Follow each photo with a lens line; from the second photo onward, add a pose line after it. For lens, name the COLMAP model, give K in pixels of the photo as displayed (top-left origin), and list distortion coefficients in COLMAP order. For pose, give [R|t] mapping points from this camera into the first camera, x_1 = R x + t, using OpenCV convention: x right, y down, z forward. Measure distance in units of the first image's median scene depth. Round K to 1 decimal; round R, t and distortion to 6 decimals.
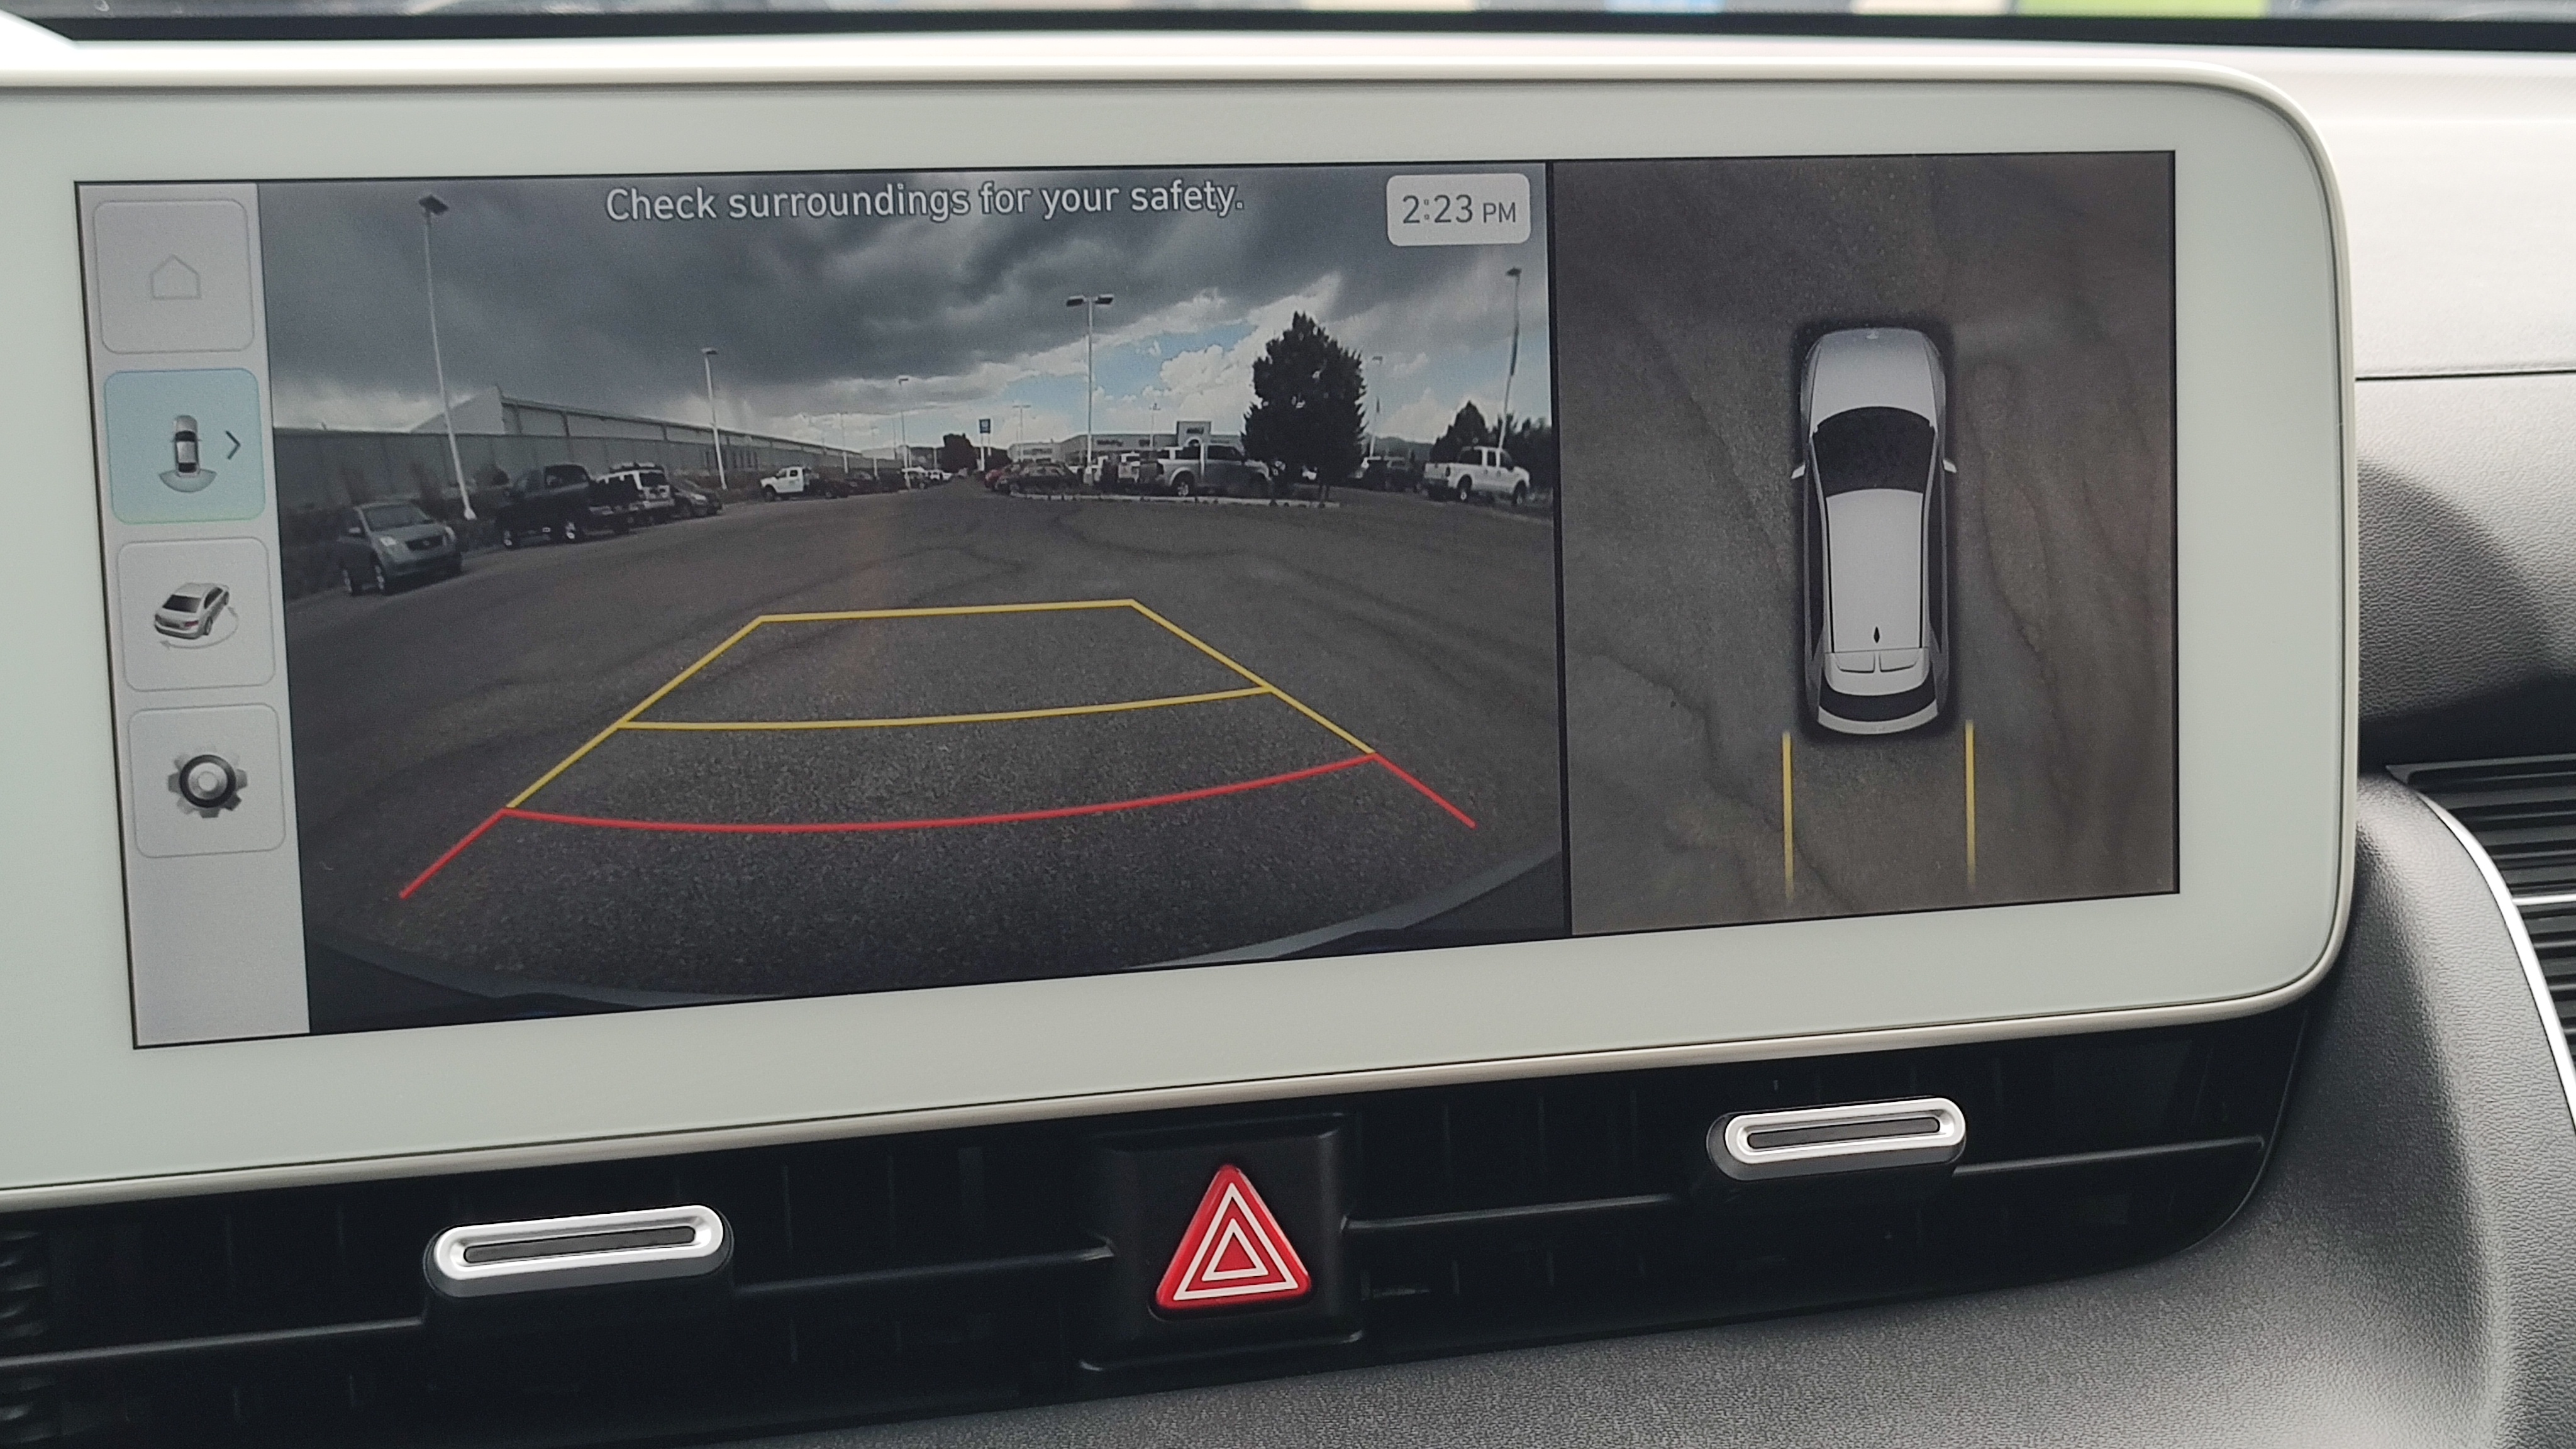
lens RADIAL K [[3724.3, 0, 1290.1], [0, 3724.3, 710.1], [0, 0, 1]] dist [0.065752, 0.000000]
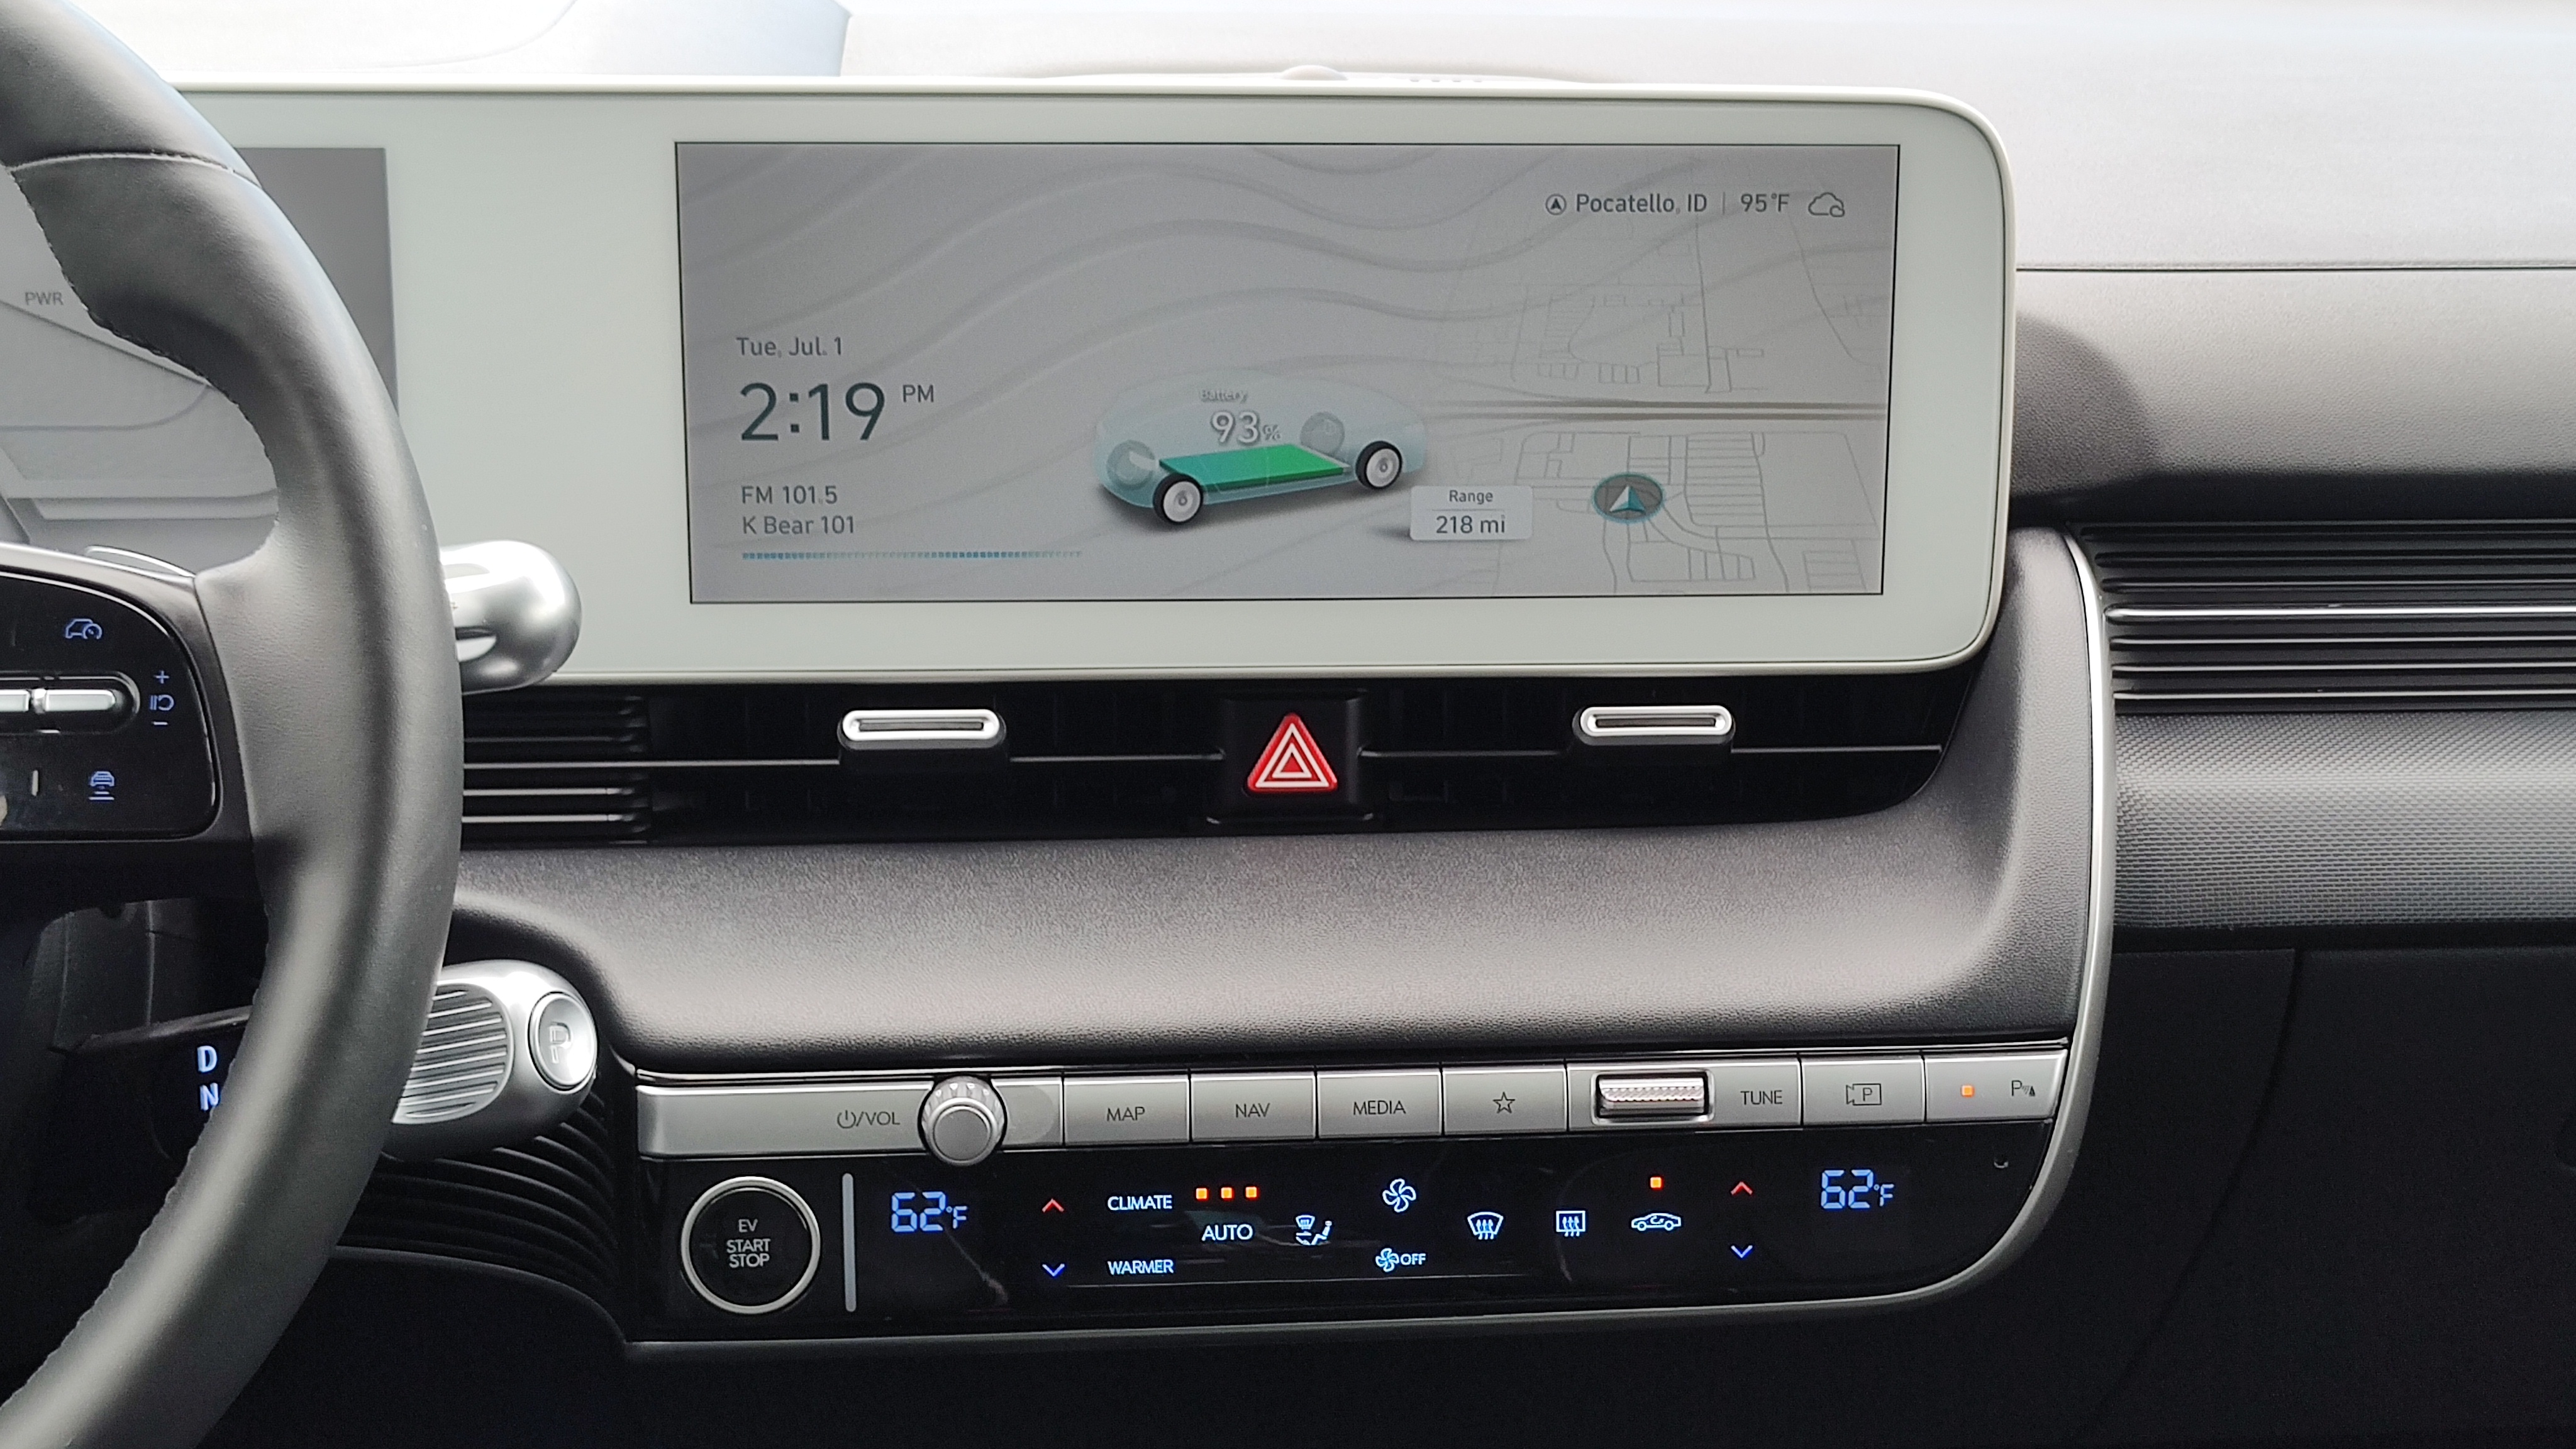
lens RADIAL K [[3724.3, 0, 1304.7], [0, 3724.3, 736.5], [0, 0, 1]] dist [0.065752, 0.000000]
pose [[0.981194, 0.079292, -0.175984, 0.297449], [-0.055297, 0.988985, 0.137297, -0.107168], [0.184932, -0.124984, 0.974771, -0.702104]]
